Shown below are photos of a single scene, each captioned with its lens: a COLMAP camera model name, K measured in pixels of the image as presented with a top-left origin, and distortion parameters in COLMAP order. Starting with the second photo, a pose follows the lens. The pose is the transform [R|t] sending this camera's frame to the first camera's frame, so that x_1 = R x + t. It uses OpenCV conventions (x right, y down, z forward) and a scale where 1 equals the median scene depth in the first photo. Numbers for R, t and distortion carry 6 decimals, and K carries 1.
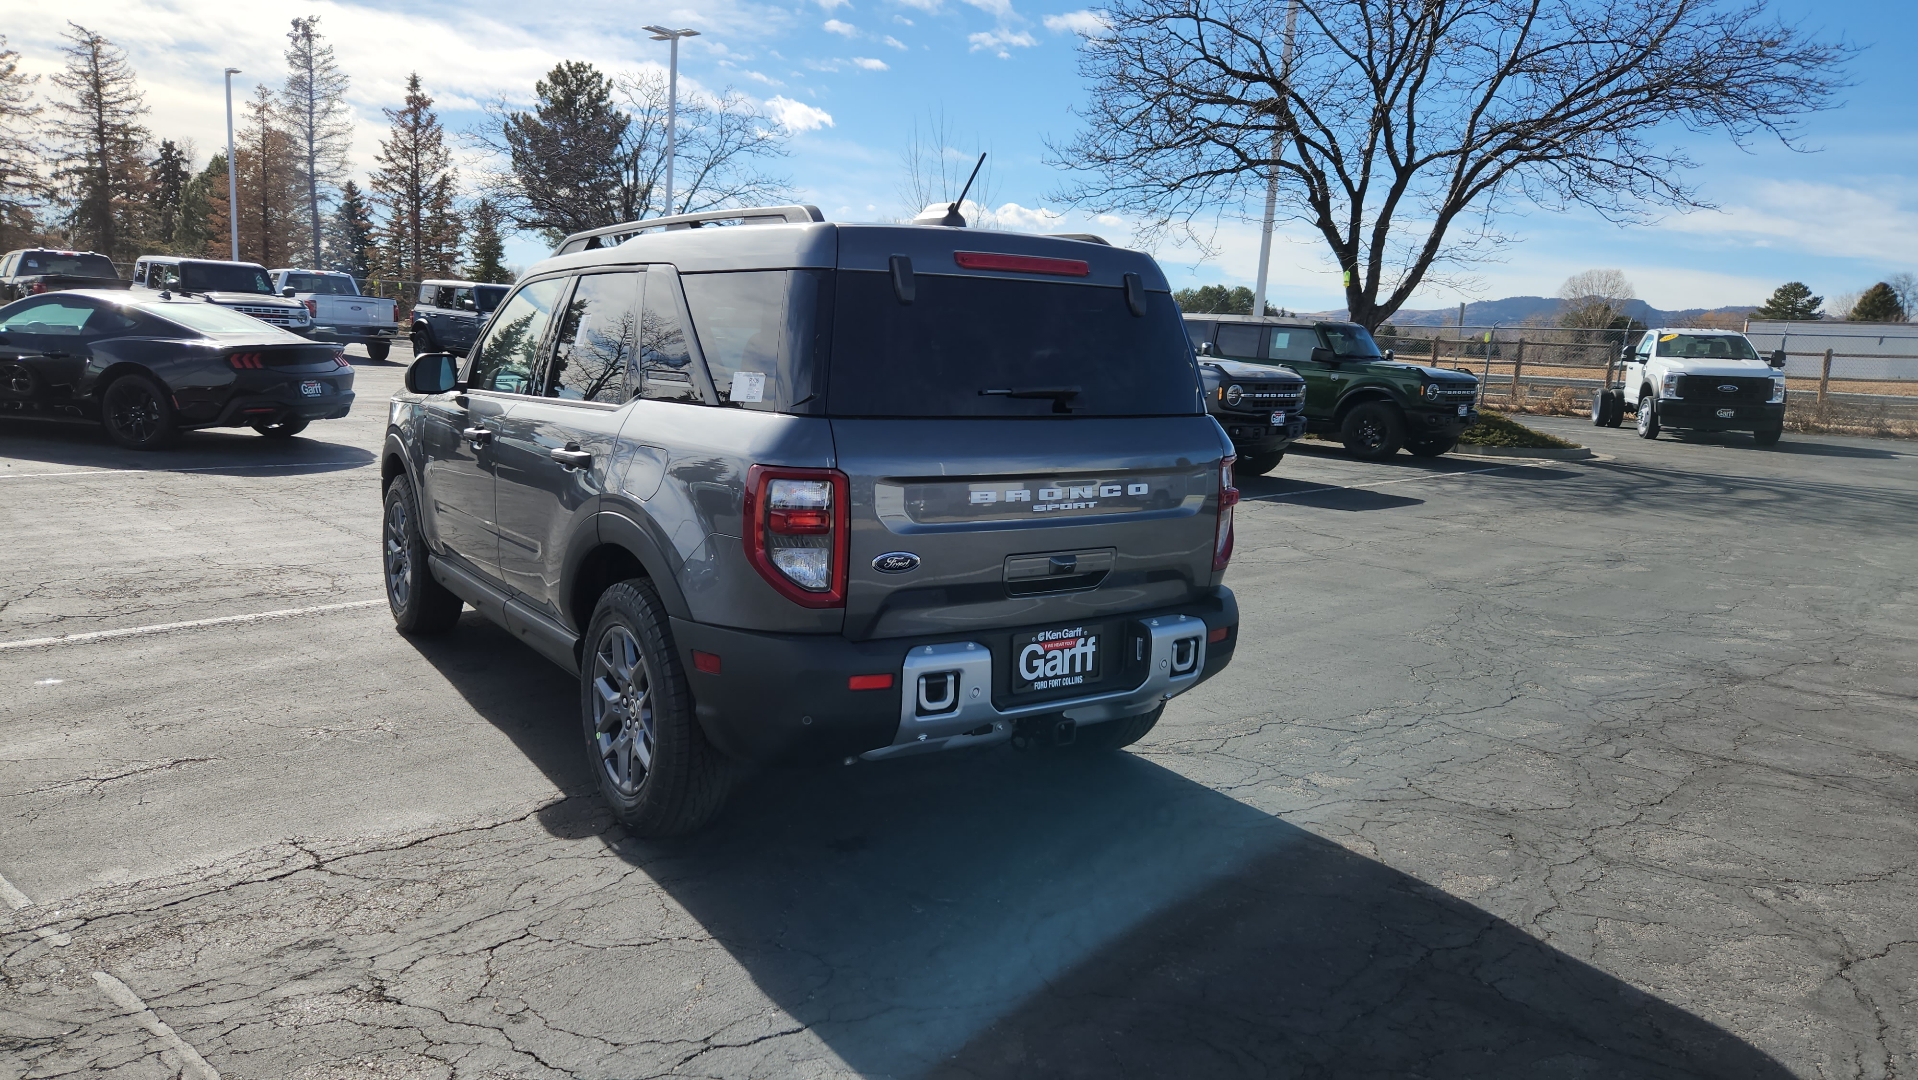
lens RADIAL K [[1288.4, 0, 906.7], [0, 1288.4, 523.5], [0, 0, 1]] dist [0.070080, -0.056941]
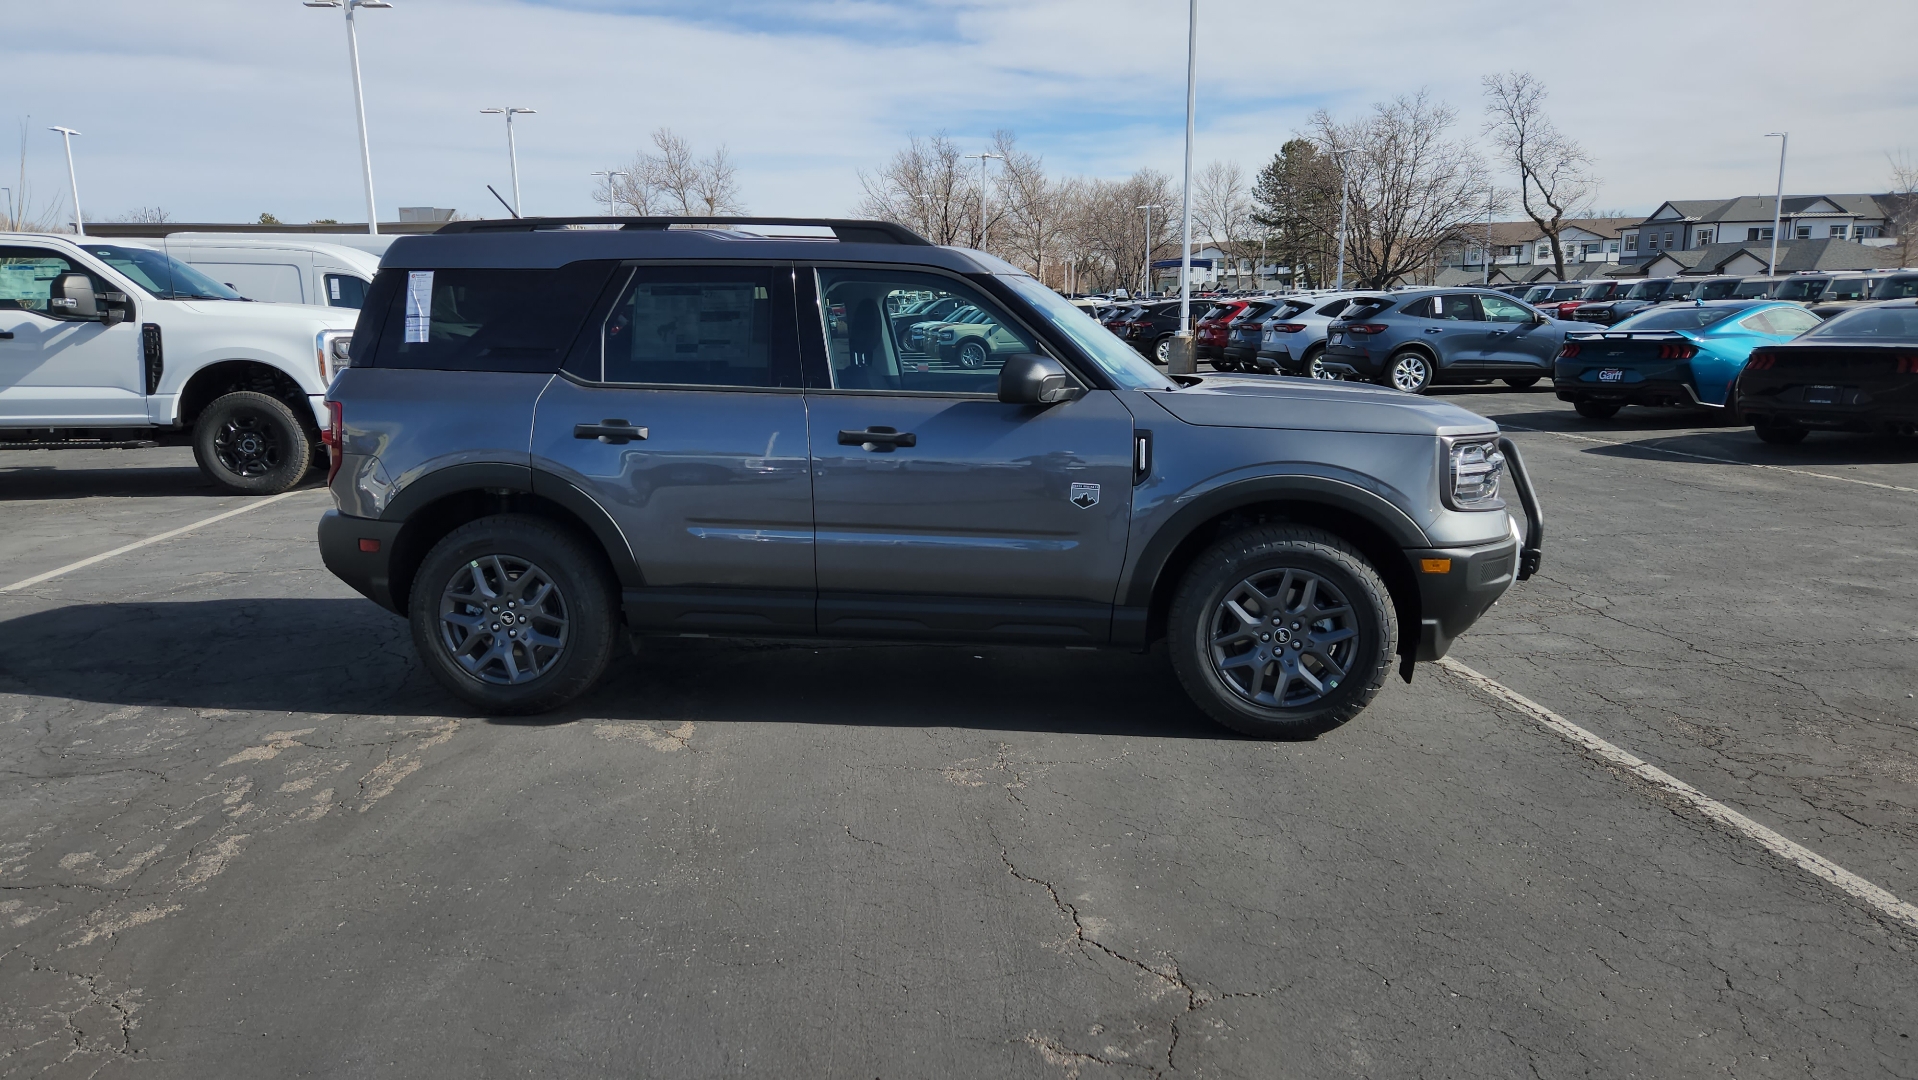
lens RADIAL K [[1284.4, 0, 936.6], [0, 1284.4, 536.1], [0, 0, 1]] dist [0.075934, -0.060136]
pose [[-0.644308, 0.091320, -0.759294, 0.218126], [-0.132050, 0.964649, 0.228070, -0.075269], [0.753280, 0.247212, -0.609472, 0.584857]]
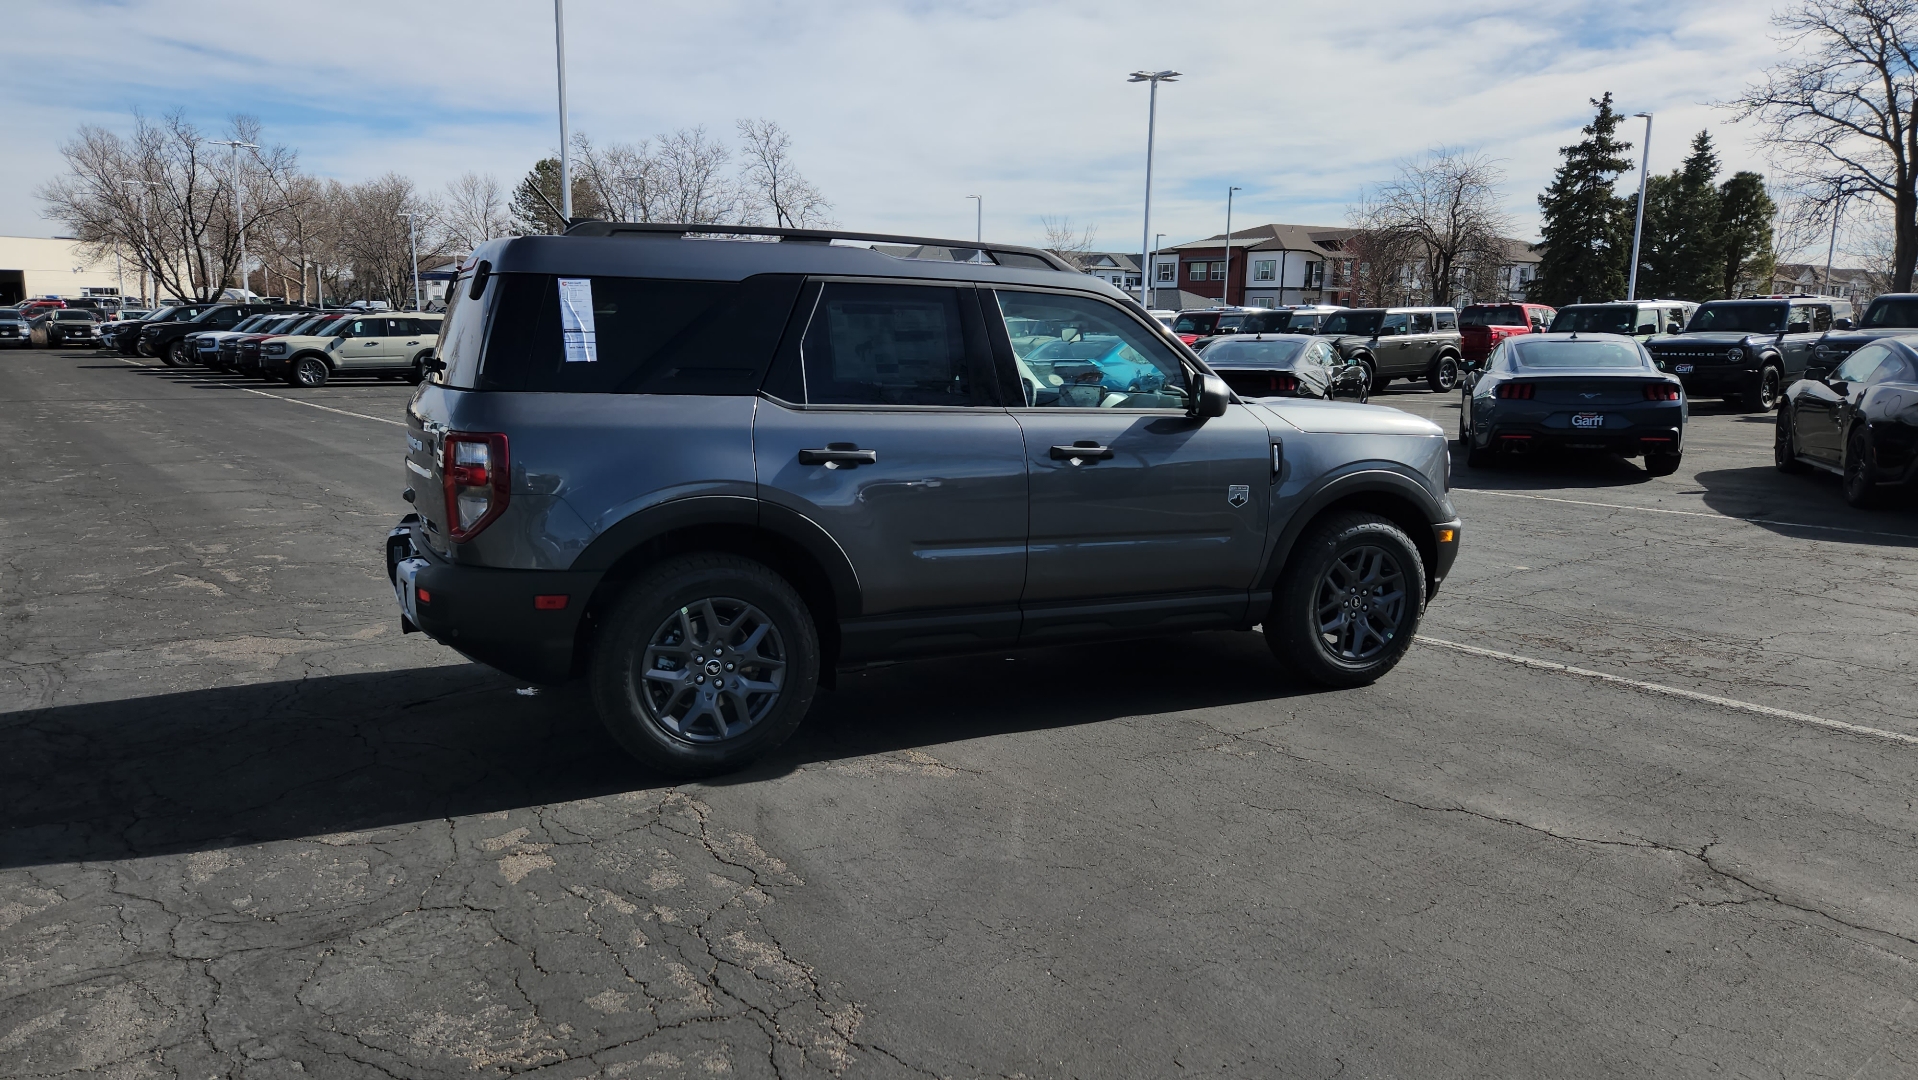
lens RADIAL K [[1281.3, 0, 939.5], [0, 1281.3, 542.9], [0, 0, 1]] dist [0.083419, -0.070891]
pose [[-0.131357, 0.114013, -0.984757, 0.316441], [-0.159934, 0.977914, 0.134554, -0.042729], [0.978349, 0.175170, -0.110222, 0.392774]]
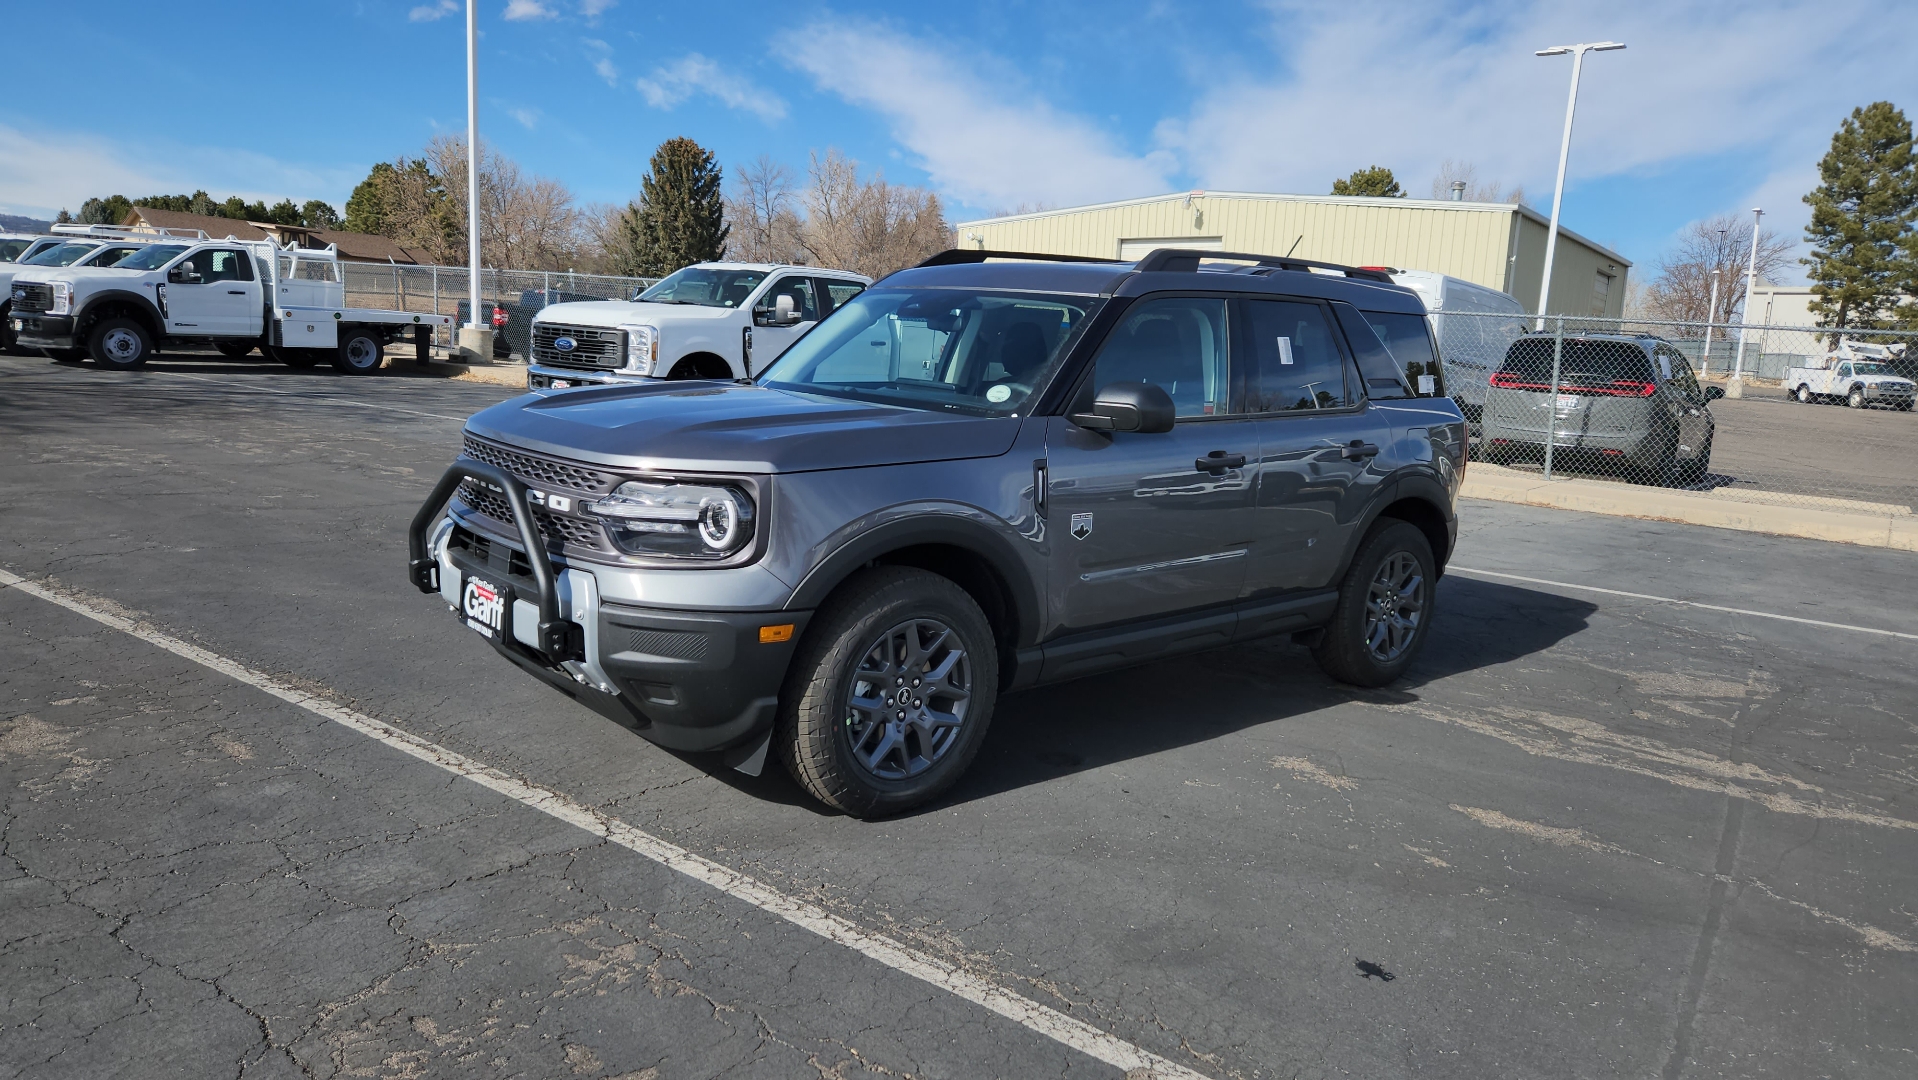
lens RADIAL K [[1283.5, 0, 929.3], [0, 1283.5, 530.1], [0, 0, 1]] dist [0.070052, -0.055658]
pose [[-0.131443, -0.205229, 0.969847, -0.397739], [0.081118, 0.972828, 0.216854, -0.078040], [-0.987999, 0.107176, -0.111224, 0.423095]]
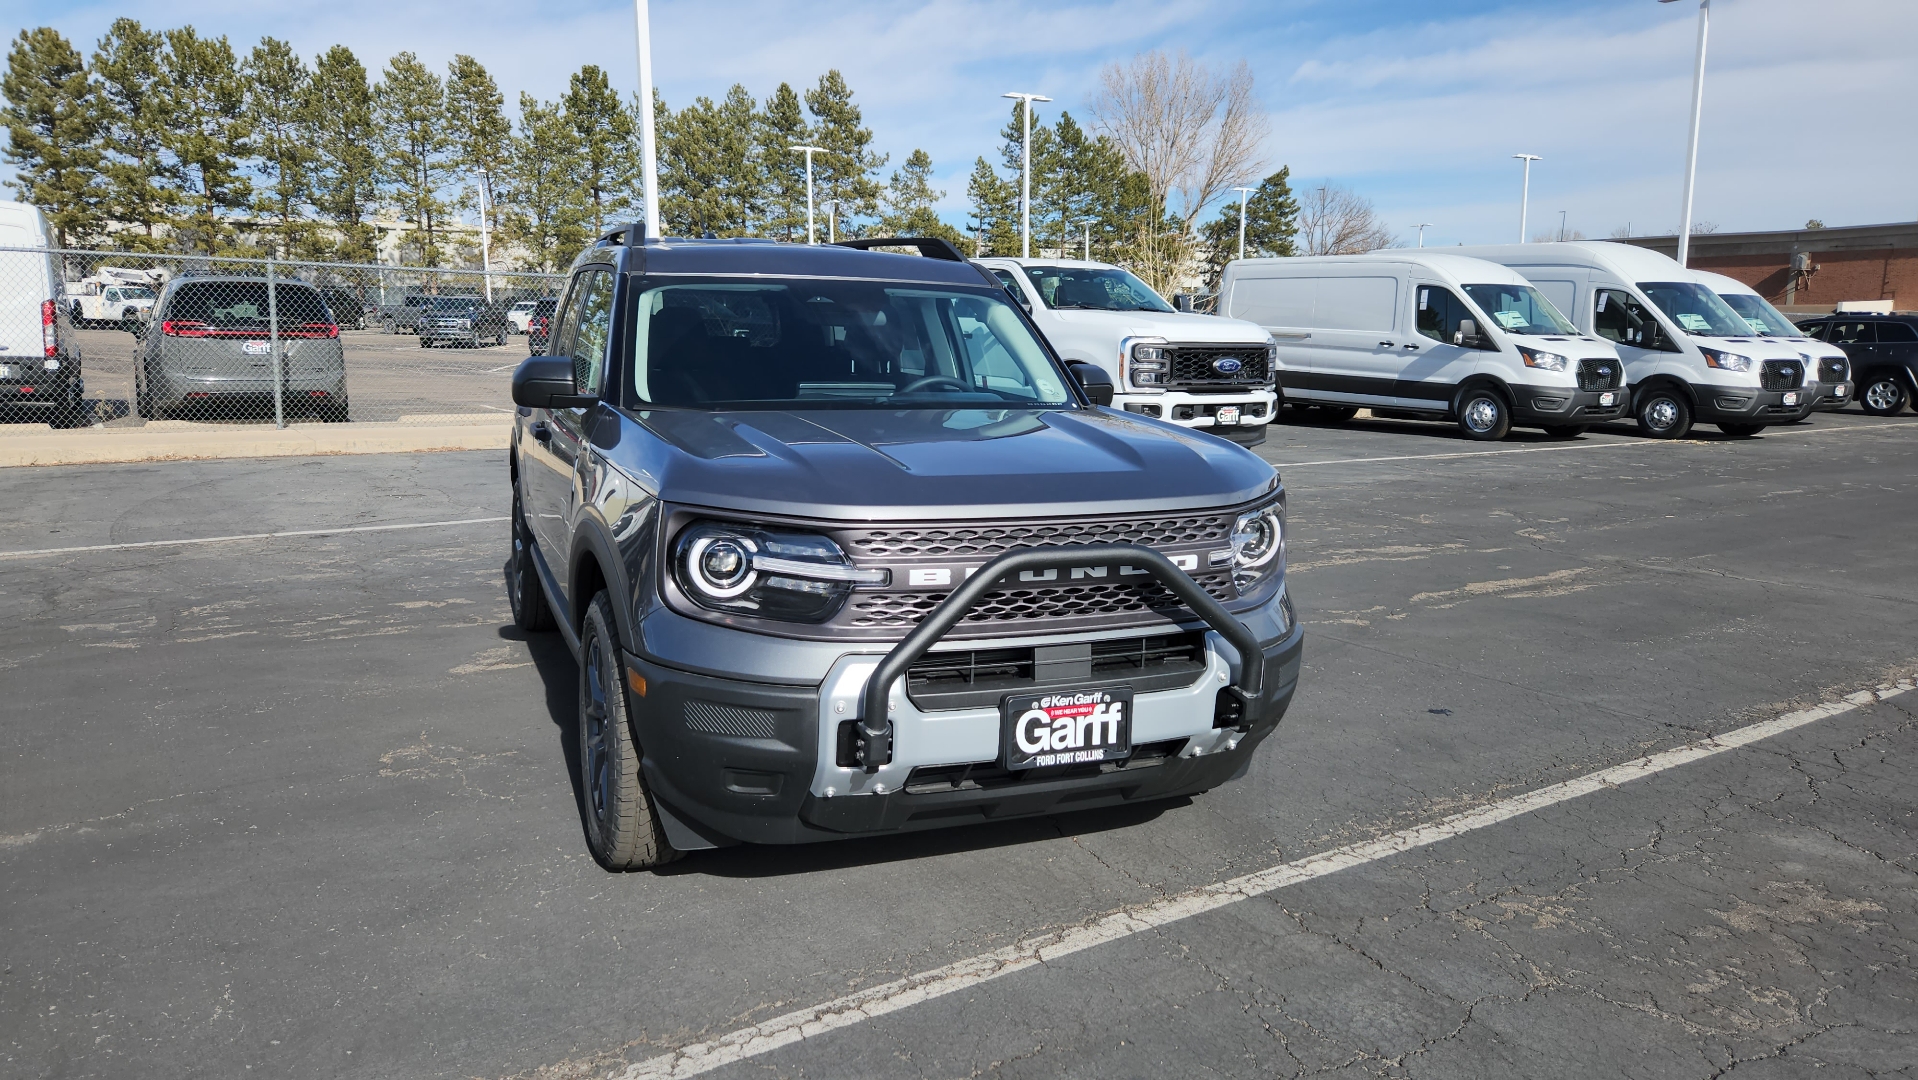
lens RADIAL K [[1285.2, 0, 925.0], [0, 1285.2, 524.1], [0, 0, 1]] dist [0.067664, -0.052618]
pose [[-0.976963, -0.091470, 0.192815, -0.151623], [-0.028952, 0.951944, 0.304902, -0.104060], [-0.211438, 0.292295, -0.932662, 0.664716]]
